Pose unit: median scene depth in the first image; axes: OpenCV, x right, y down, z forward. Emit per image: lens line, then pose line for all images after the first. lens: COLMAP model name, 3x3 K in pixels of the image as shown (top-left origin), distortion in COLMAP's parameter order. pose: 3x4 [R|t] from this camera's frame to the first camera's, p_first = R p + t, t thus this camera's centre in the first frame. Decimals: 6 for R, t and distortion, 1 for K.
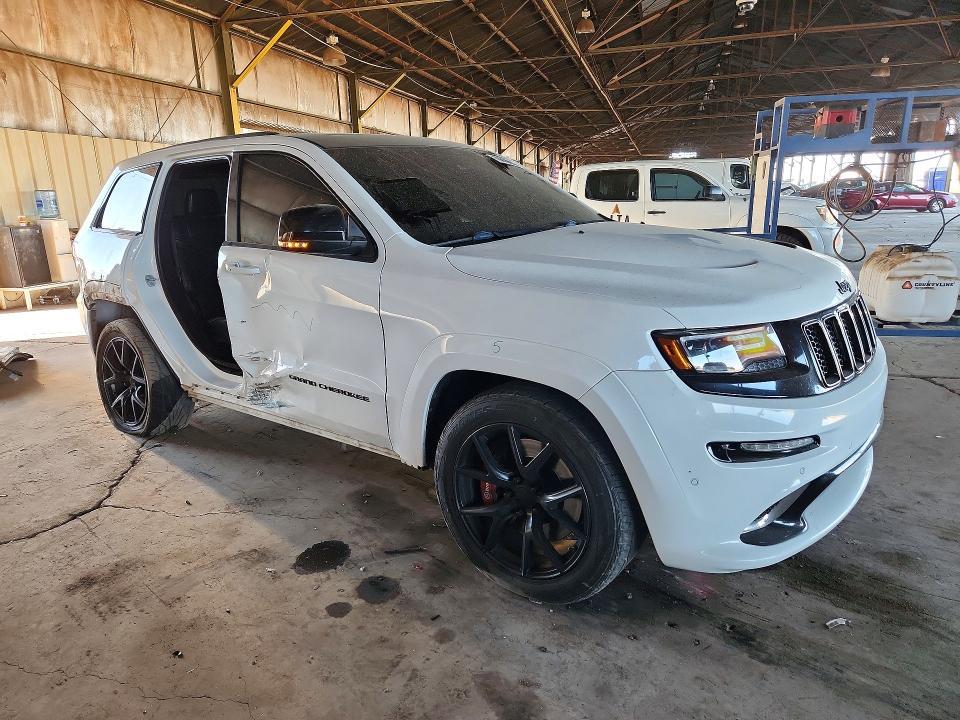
lens RADIAL K [[649.1, 0, 480.0], [0, 649.1, 360.0], [0, 0, 1]] dist [0.053652, -0.043613]
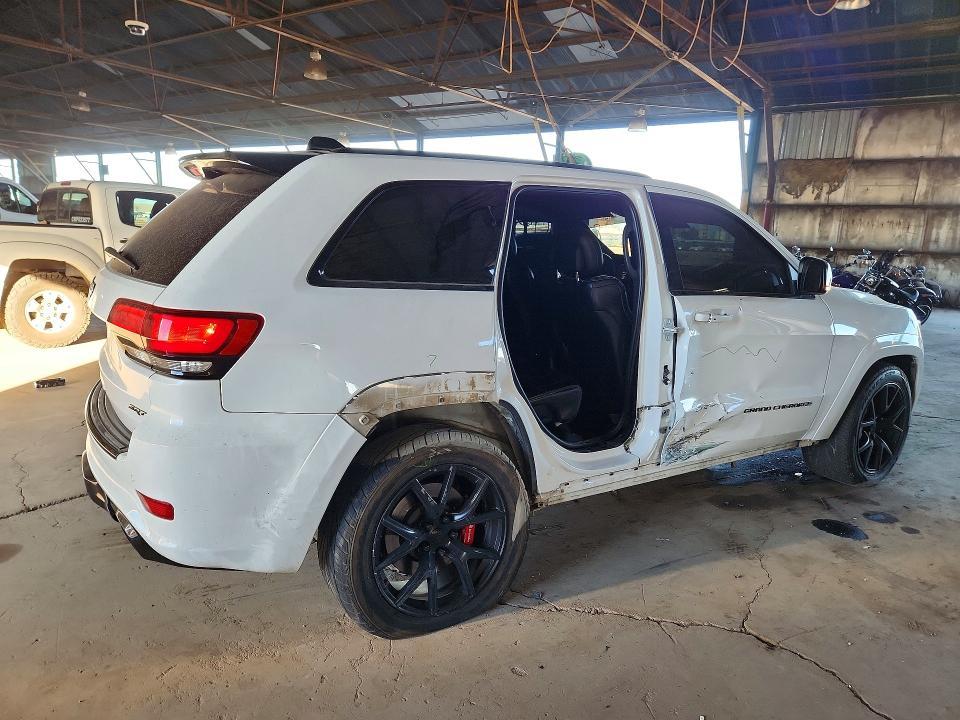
lens RADIAL K [[649.1, 0, 480.0], [0, 649.1, 360.0], [0, 0, 1]] dist [0.053652, -0.043613]
pose [[0.332681, -0.144083, 0.931968, -1.523741], [0.181147, 0.979619, 0.086786, -0.245845], [-0.925478, 0.139951, 0.352001, 1.073943]]
